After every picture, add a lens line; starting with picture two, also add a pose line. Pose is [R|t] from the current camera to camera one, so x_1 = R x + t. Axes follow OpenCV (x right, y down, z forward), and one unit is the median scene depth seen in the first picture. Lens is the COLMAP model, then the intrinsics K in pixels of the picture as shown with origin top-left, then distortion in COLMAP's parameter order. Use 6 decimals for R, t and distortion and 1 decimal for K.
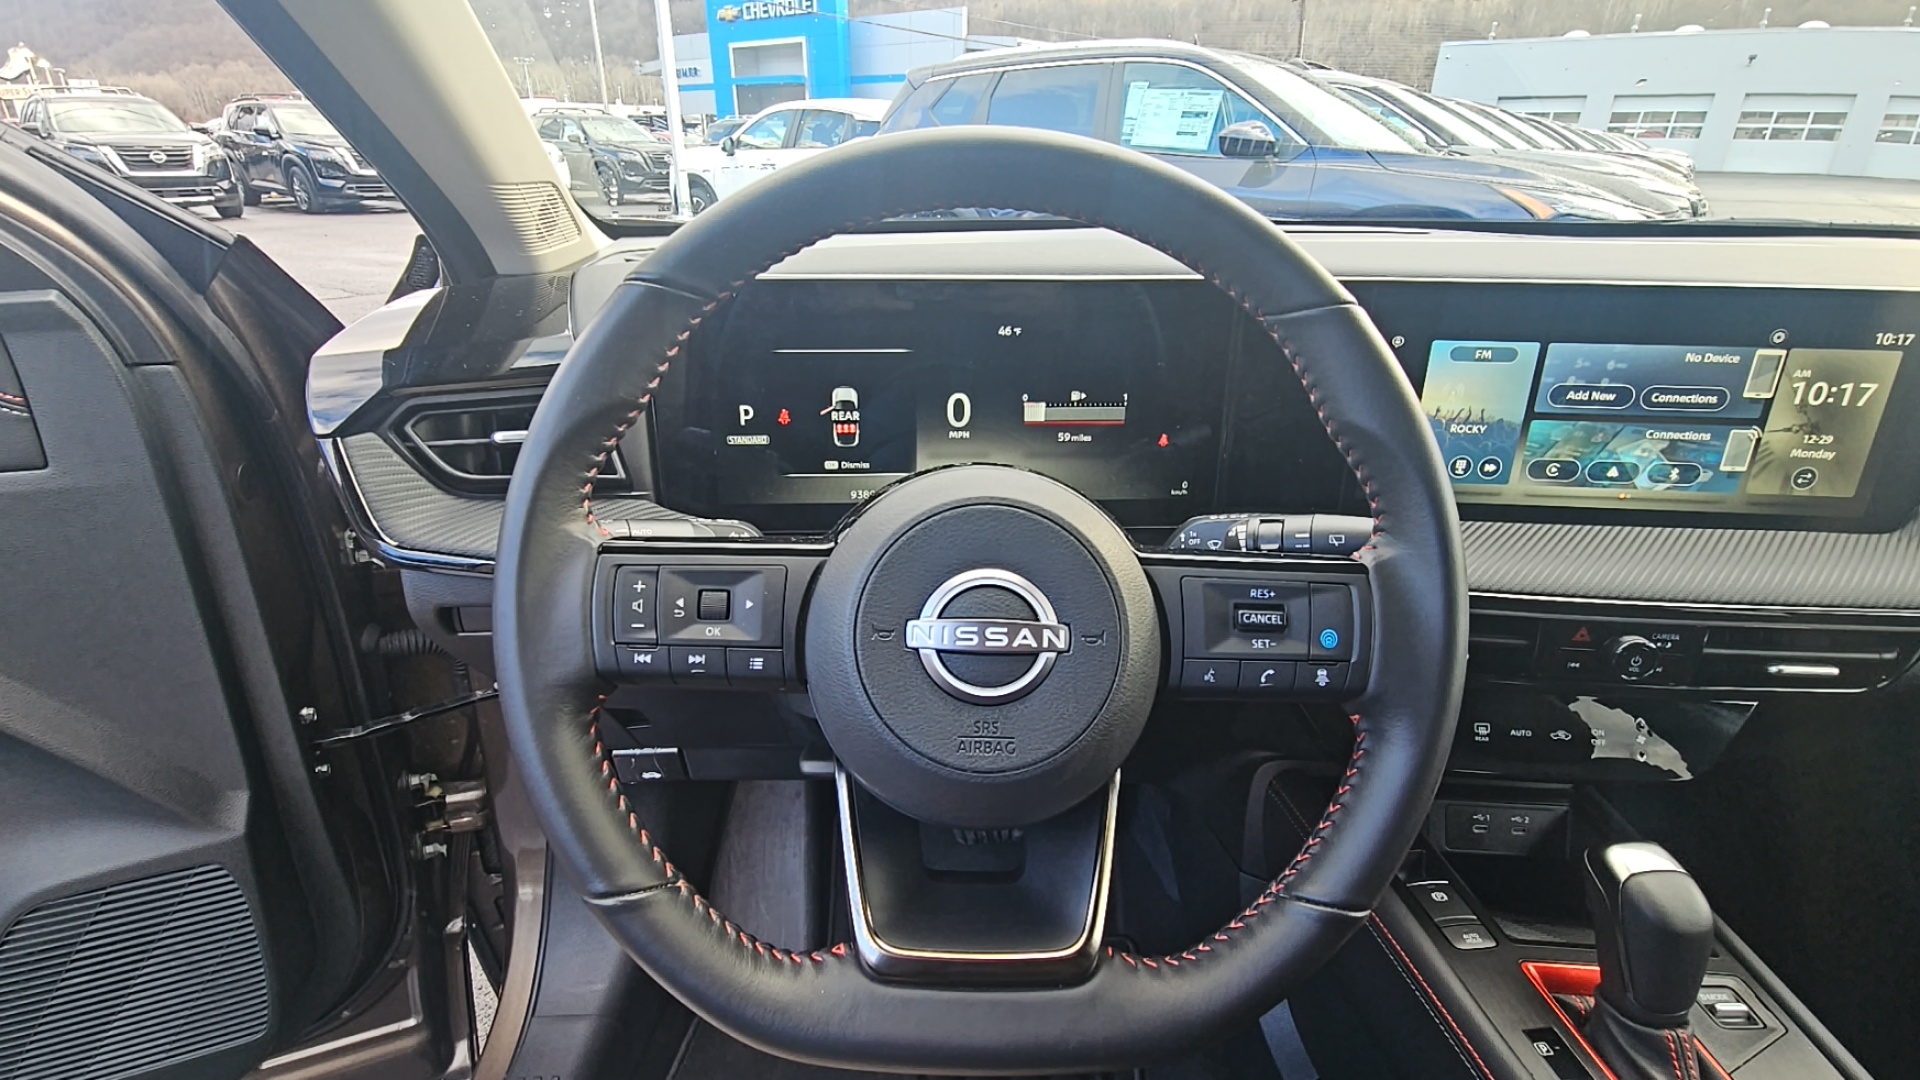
lens RADIAL K [[876.8, 0, 954.2], [0, 876.8, 538.9], [0, 0, 1]] dist [0.017567, -0.008489]
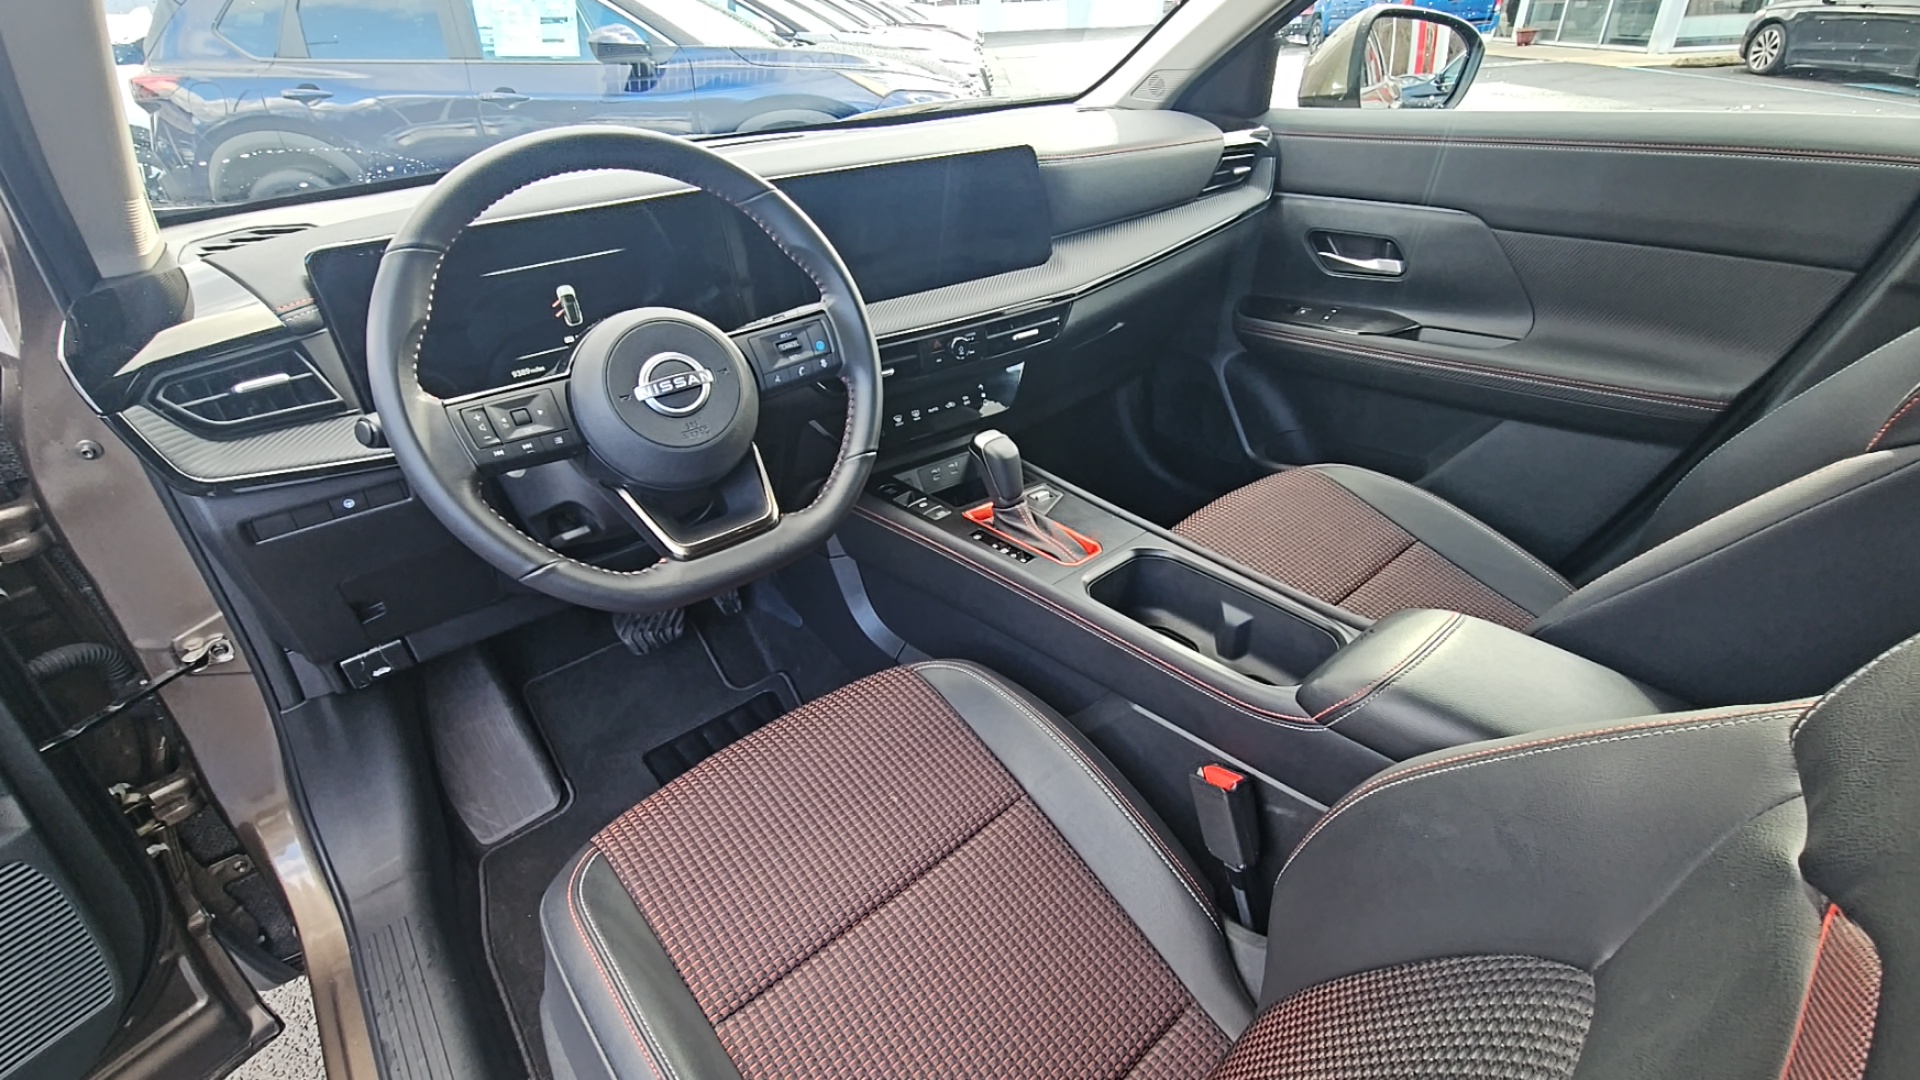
lens RADIAL K [[876.8, 0, 965.3], [0, 876.8, 529.5], [0, 0, 1]] dist [0.017567, -0.008489]
pose [[0.800935, -0.346347, 0.488412, -0.200212], [0.299655, 0.938079, 0.173822, 0.101278], [-0.518372, 0.007134, 0.855126, -0.415164]]
